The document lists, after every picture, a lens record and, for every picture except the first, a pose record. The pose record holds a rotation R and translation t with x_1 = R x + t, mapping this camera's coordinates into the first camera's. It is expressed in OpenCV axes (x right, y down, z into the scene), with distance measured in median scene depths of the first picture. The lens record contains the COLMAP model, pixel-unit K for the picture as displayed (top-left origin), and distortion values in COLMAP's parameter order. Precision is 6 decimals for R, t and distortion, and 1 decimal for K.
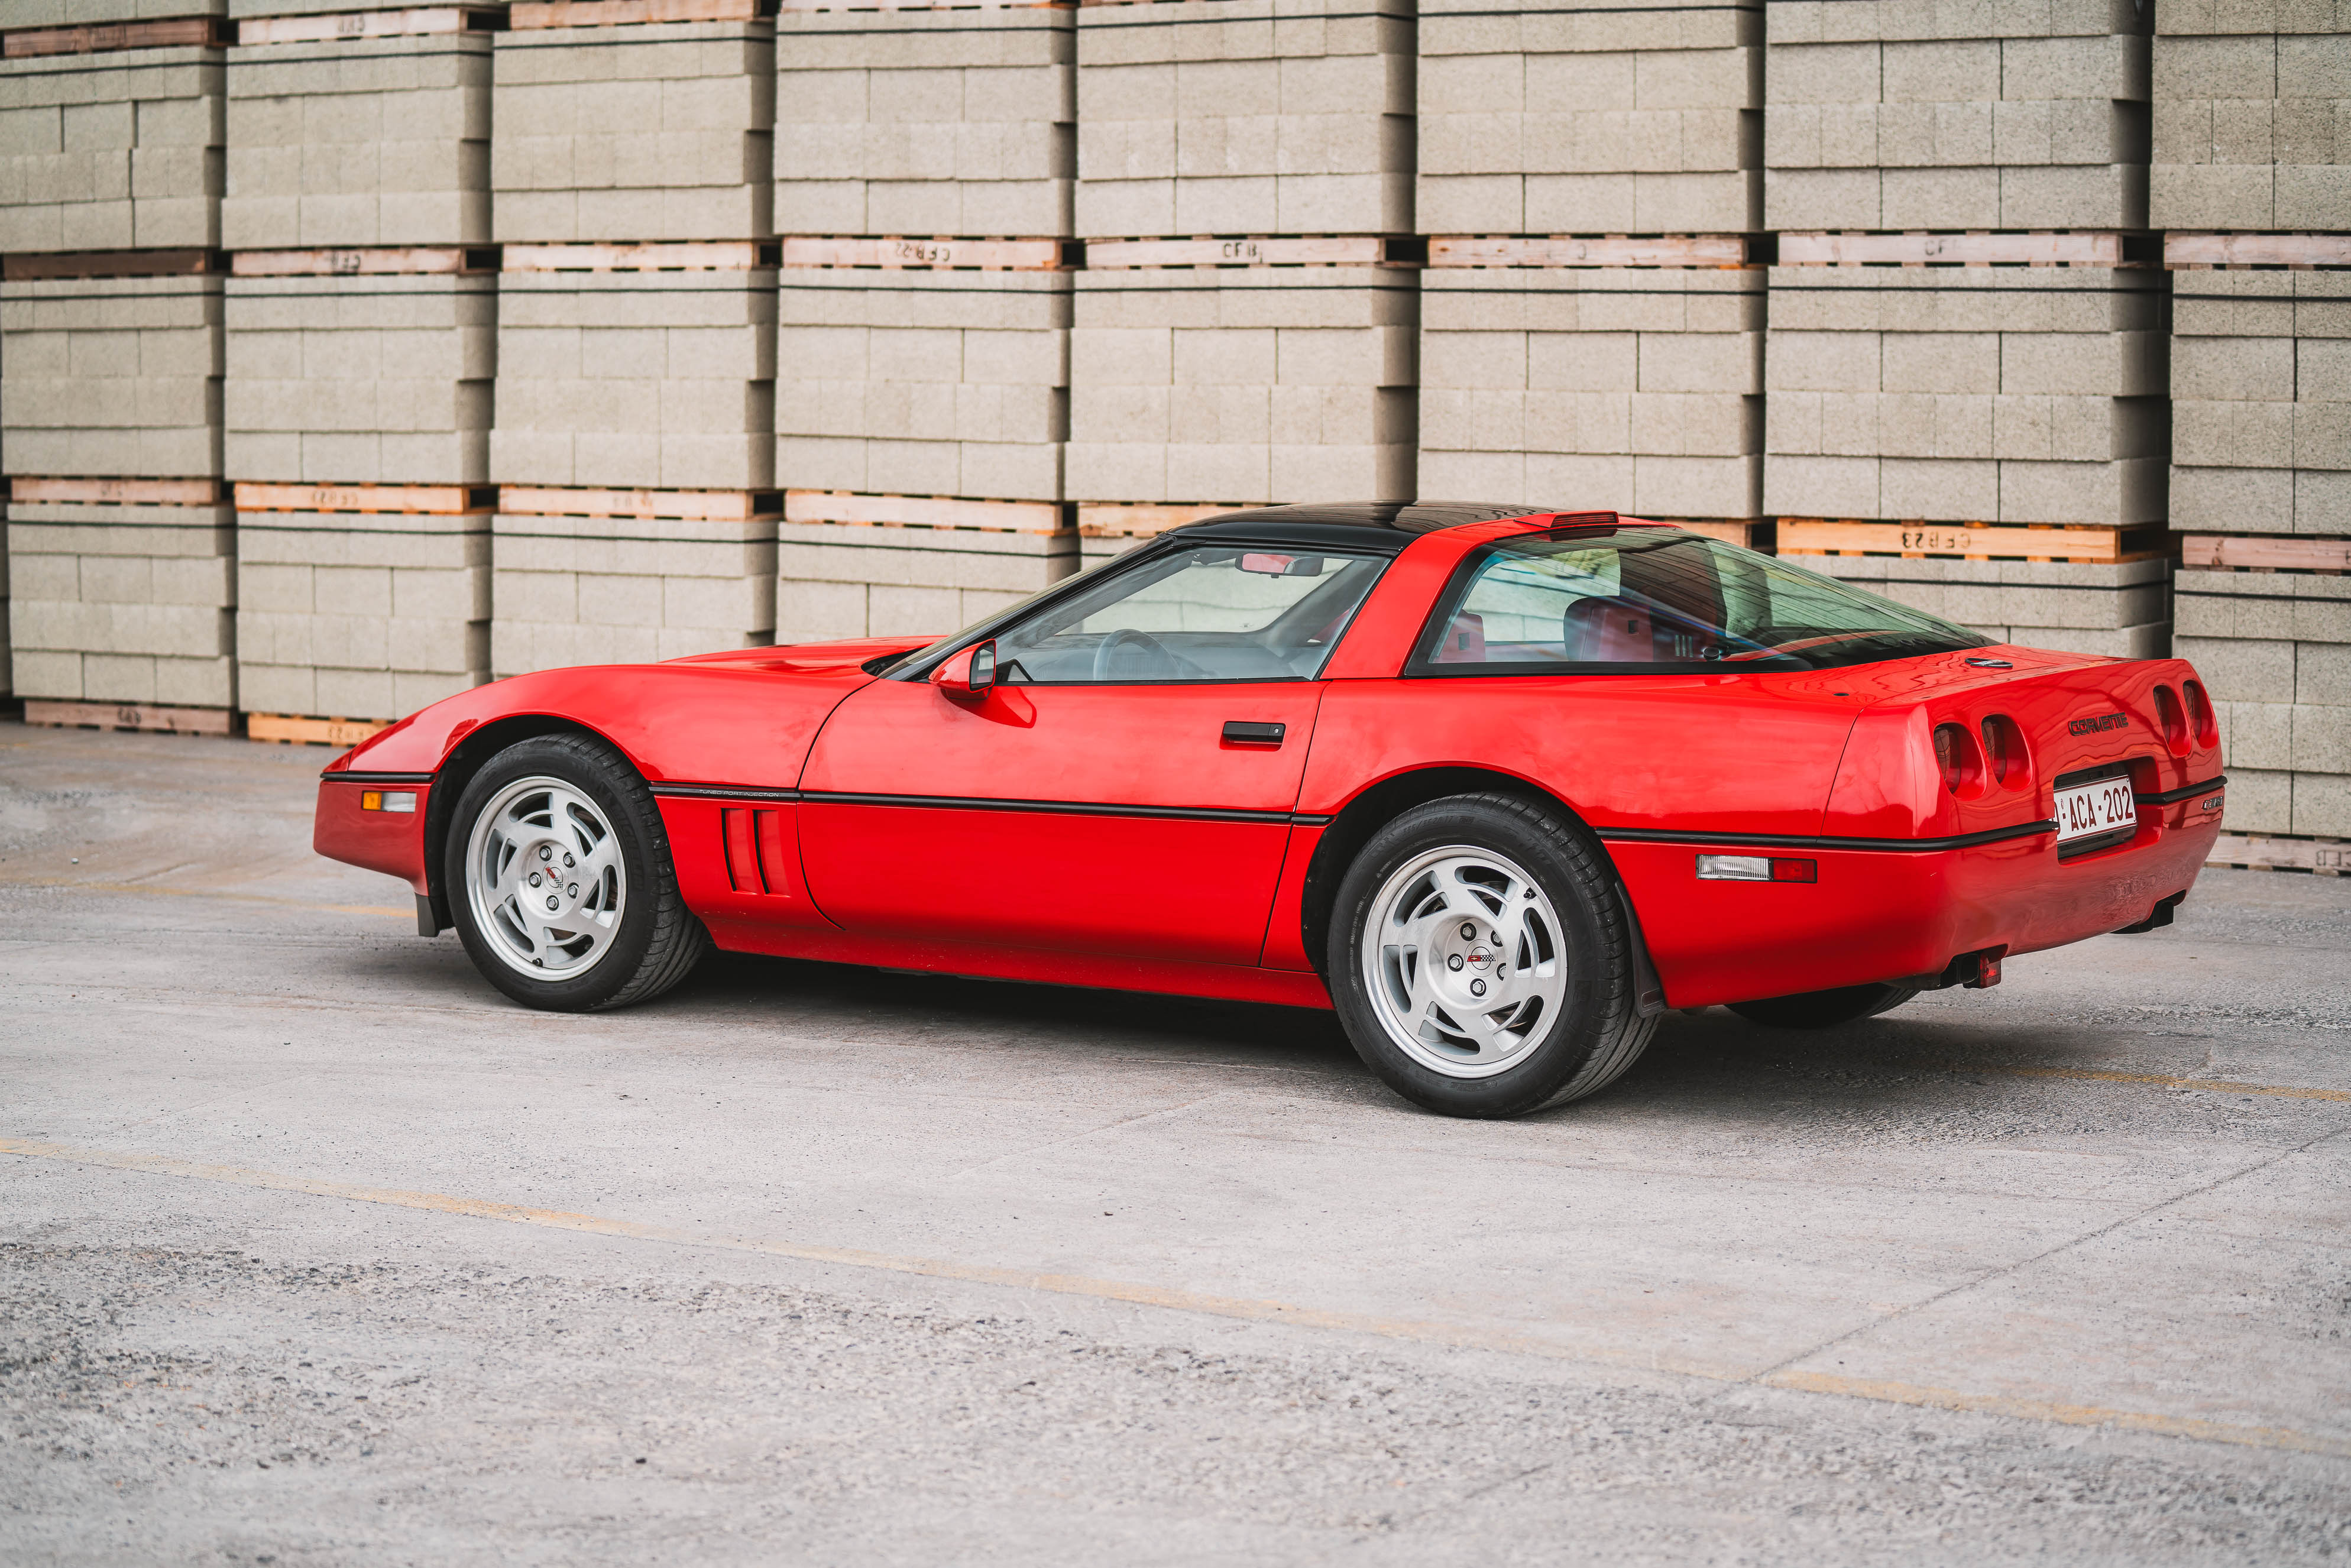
lens RADIAL K [[5039.7, 0, 1167.8], [0, 5039.7, 816.3], [0, 0, 1]] dist [-0.330509, 0.000000]
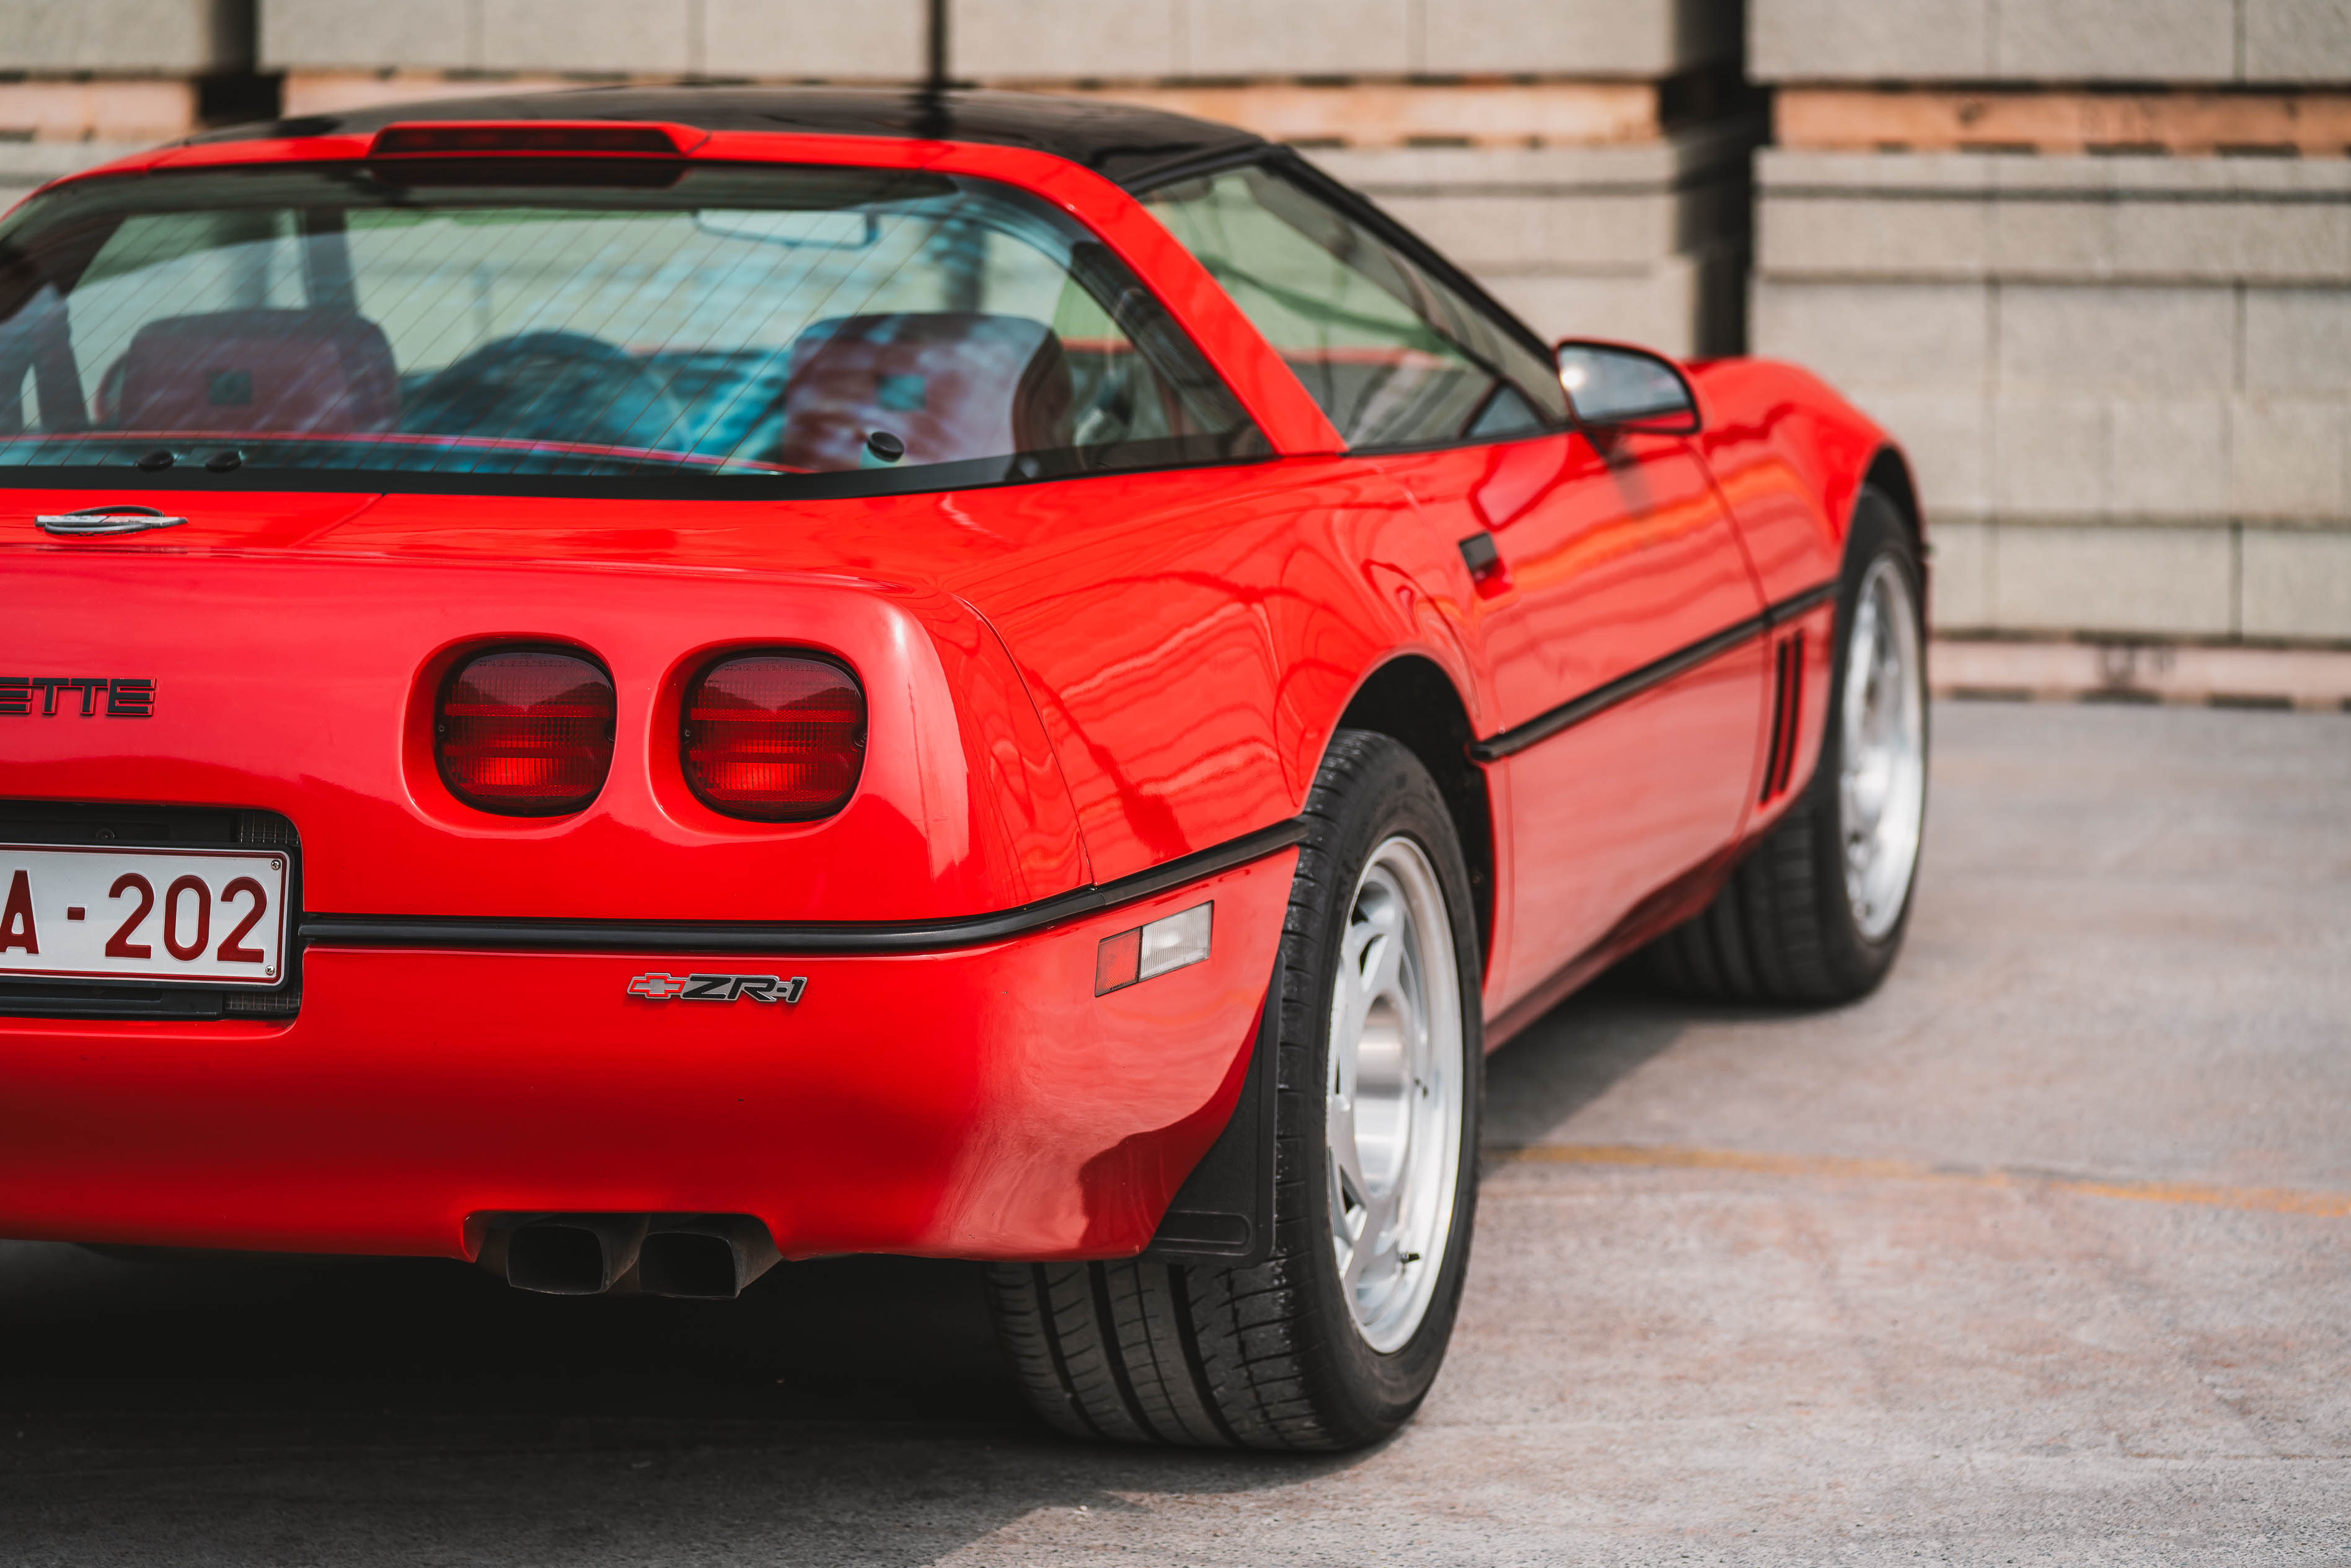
lens RADIAL K [[7286.3, 0, 1194.7], [0, 7286.3, 796.8], [0, 0, 1]] dist [-0.080307, 0.000000]
pose [[0.958527, -0.048976, 0.280761, -0.205044], [0.038780, 0.998375, 0.041760, -0.022135], [-0.282350, -0.029140, 0.958869, 0.316040]]
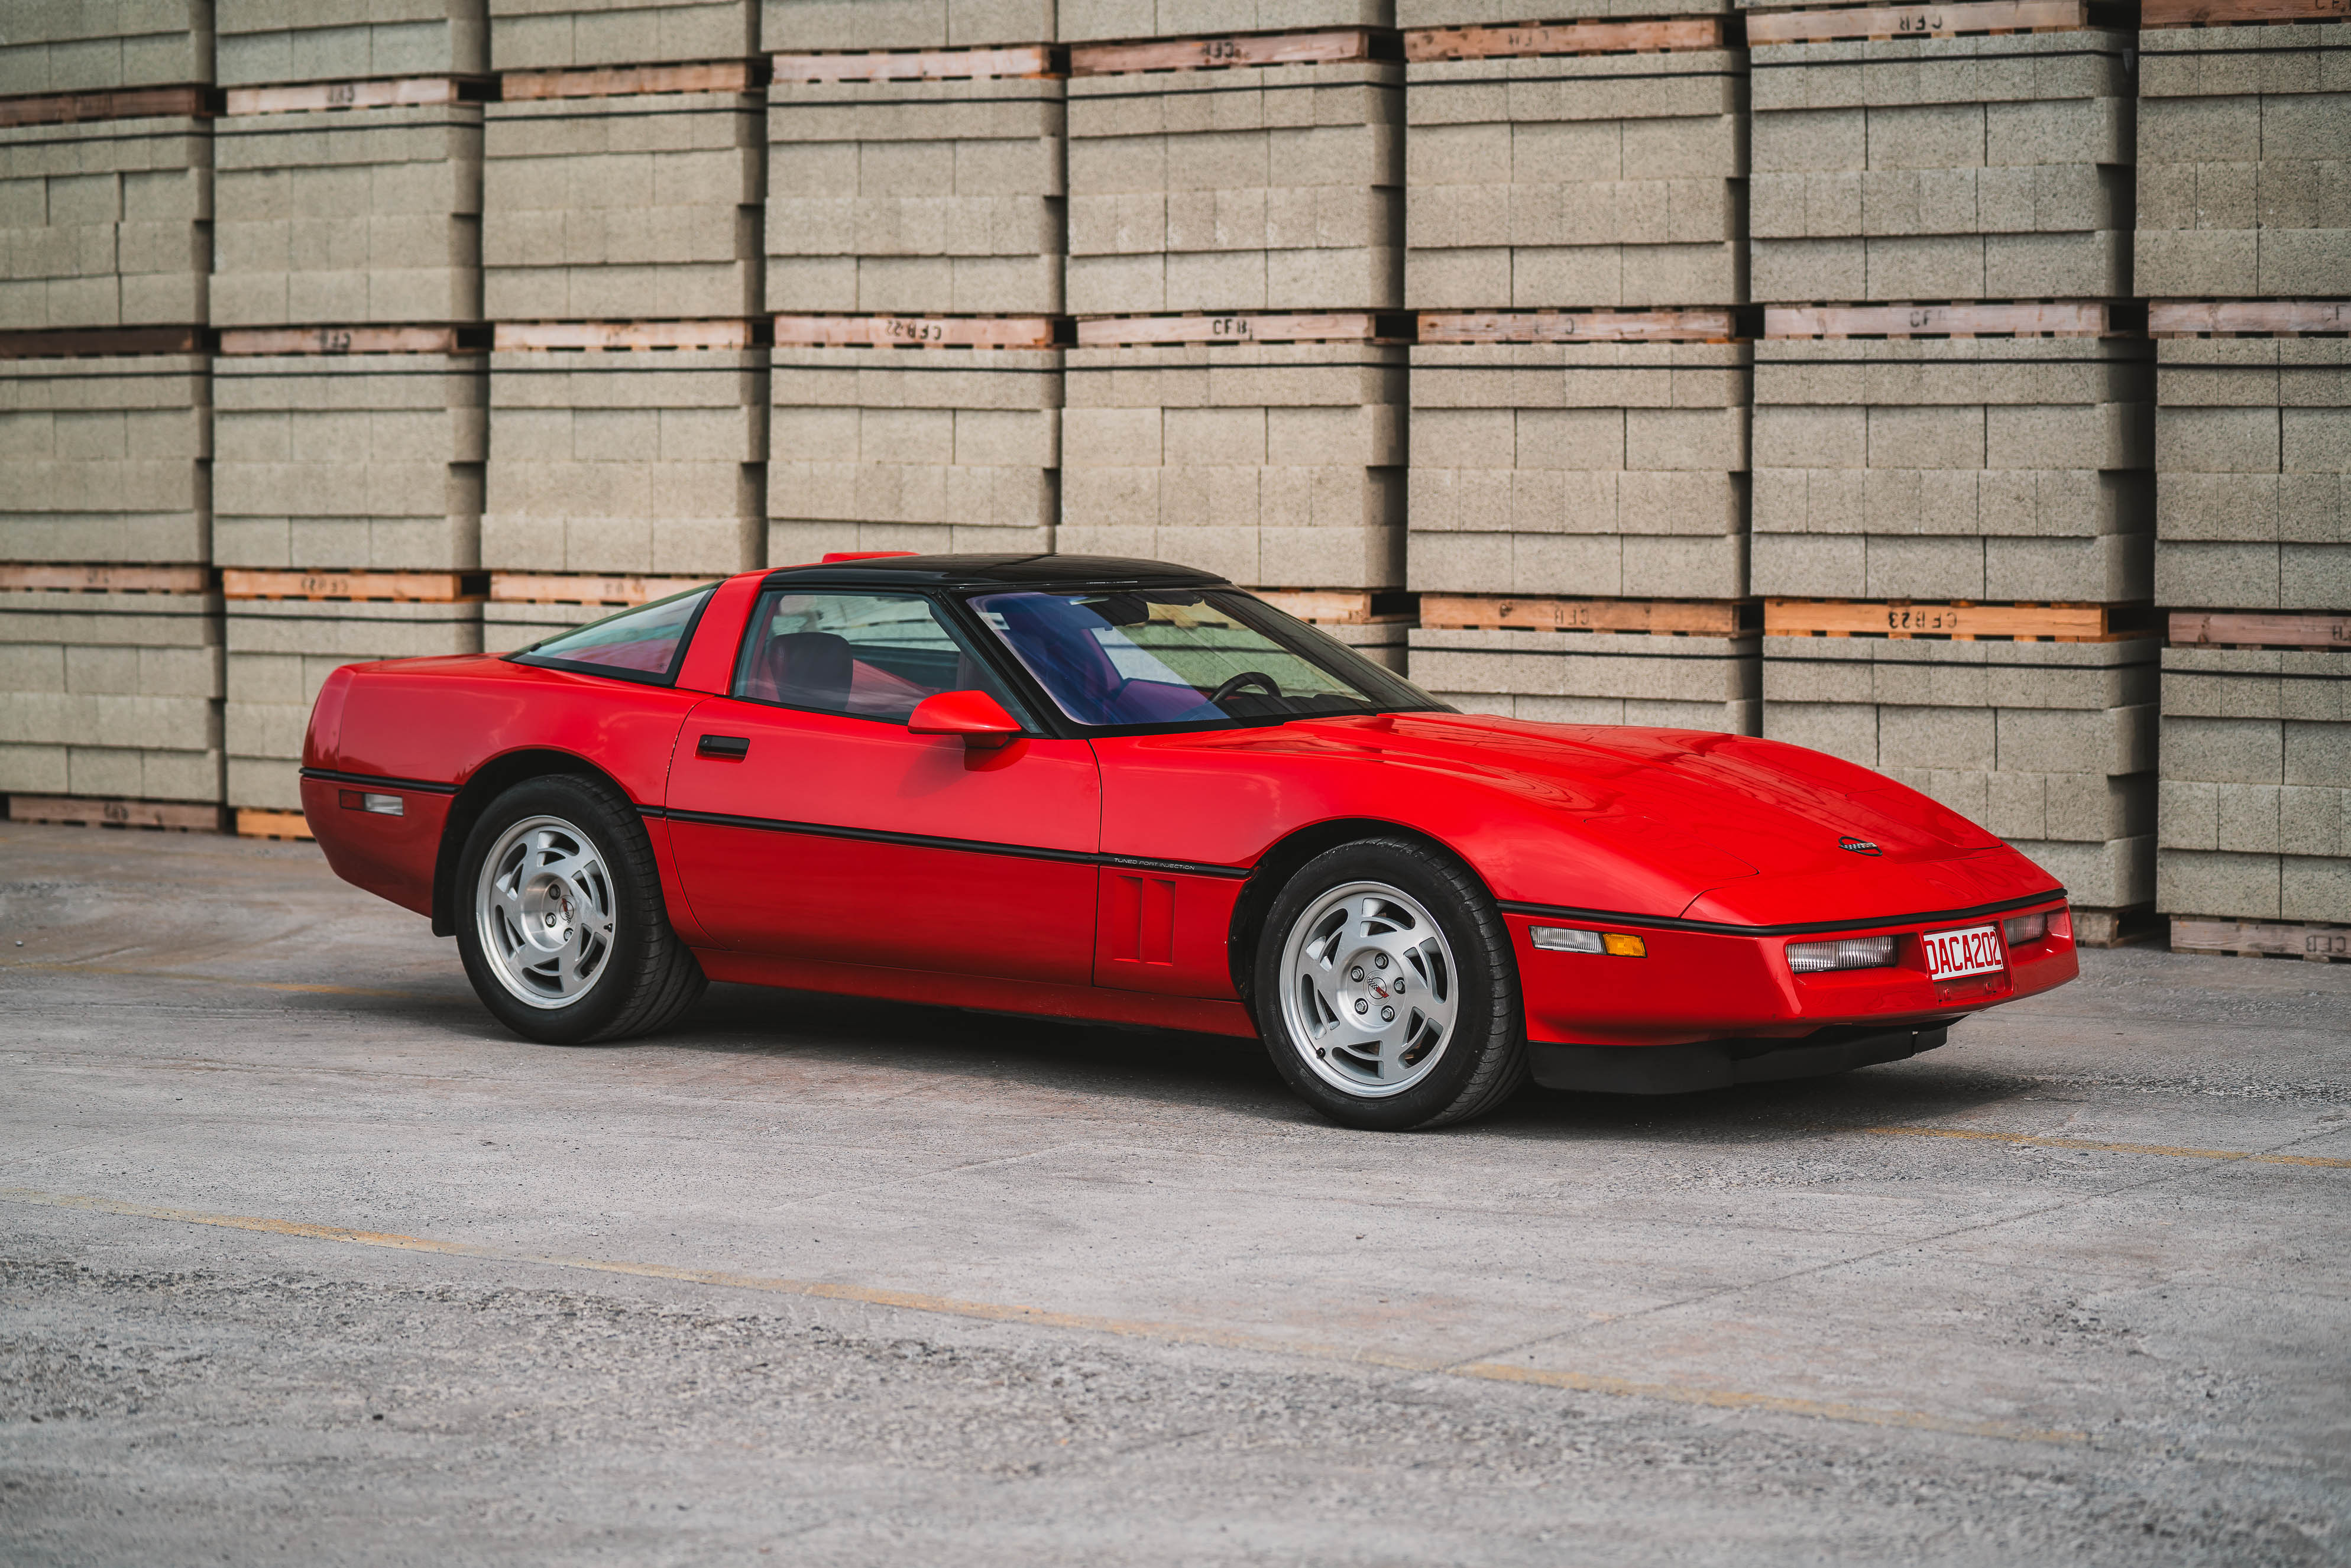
lens RADIAL K [[5730.3, 0, 1178.6], [0, 5730.3, 793.7], [0, 0, 1]] dist [-0.270564, 0.000000]
pose [[0.998969, 0.000417, -0.045387, 0.054850], [-0.001900, 0.999465, -0.032638, 0.013954], [0.045349, 0.032690, 0.998436, -0.105618]]
